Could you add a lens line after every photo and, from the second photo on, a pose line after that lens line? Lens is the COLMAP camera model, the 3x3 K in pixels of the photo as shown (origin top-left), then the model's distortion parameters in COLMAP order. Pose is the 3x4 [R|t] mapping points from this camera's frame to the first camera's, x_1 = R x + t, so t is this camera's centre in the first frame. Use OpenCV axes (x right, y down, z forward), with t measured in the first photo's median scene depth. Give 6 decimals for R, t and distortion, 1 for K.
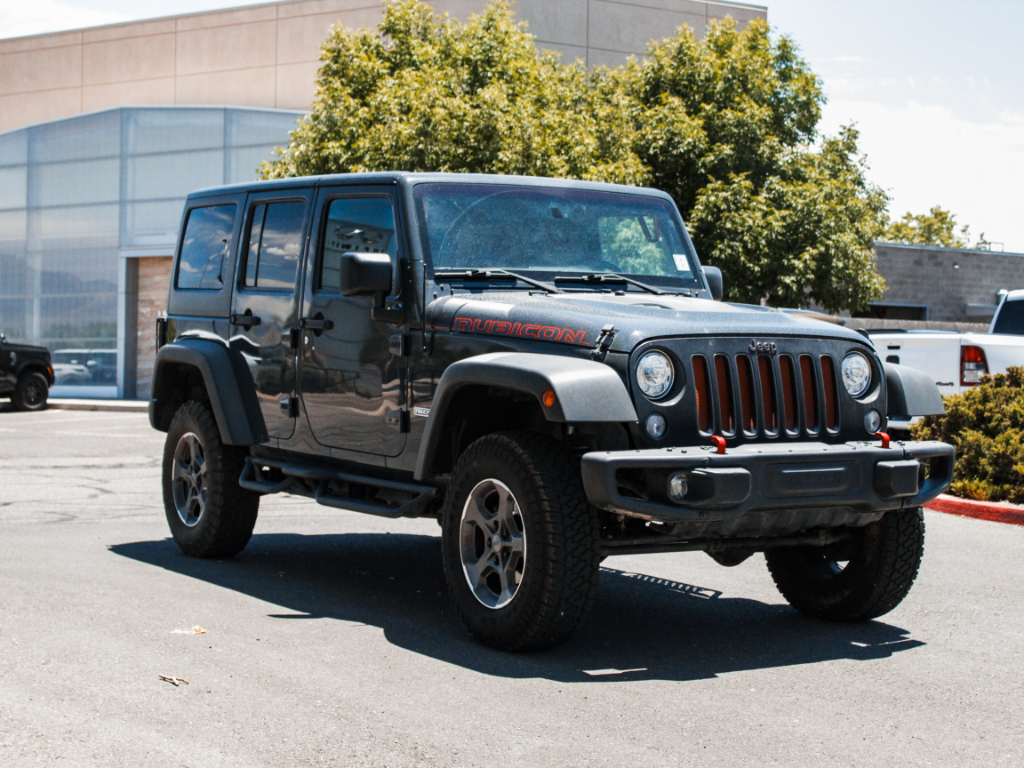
lens RADIAL K [[1844.2, 0, 512.0], [0, 1844.2, 384.0], [0, 0, 1]] dist [-0.120410, -0.060507]
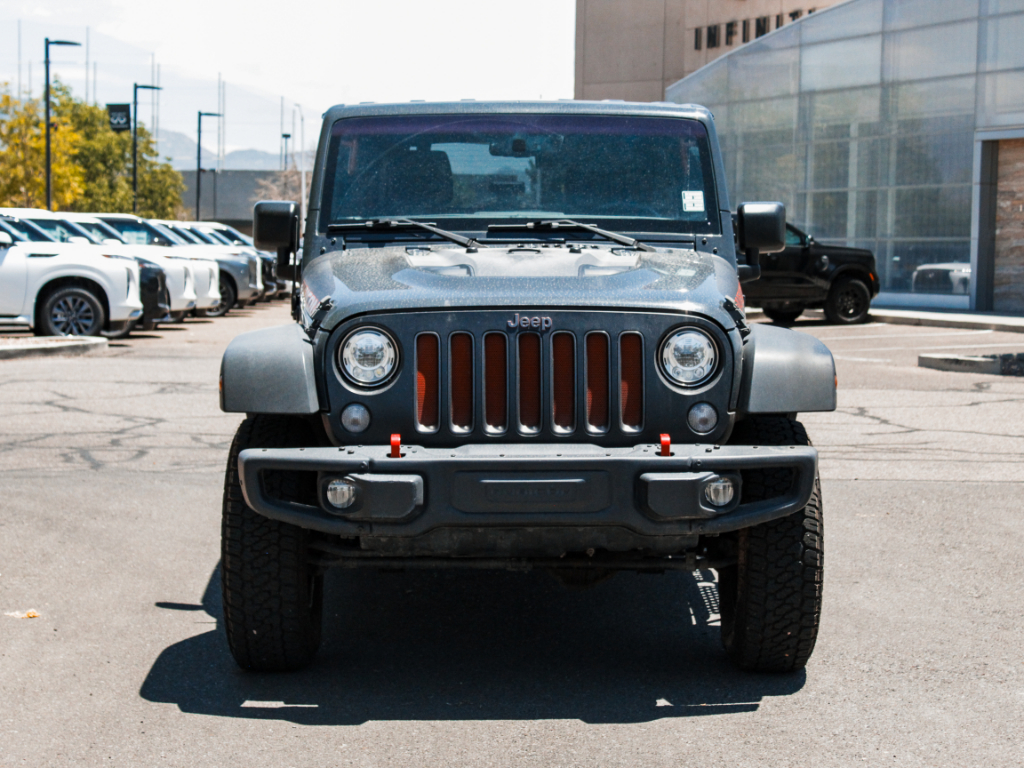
lens RADIAL K [[2192.8, 0, 512.0], [0, 2192.8, 384.0], [0, 0, 1]] dist [-0.045201, 0.239081]
pose [[0.858203, 0.031146, -0.512365, 0.131351], [-0.005780, 0.998681, 0.051027, -0.008947], [0.513278, -0.040830, 0.857251, 0.037020]]
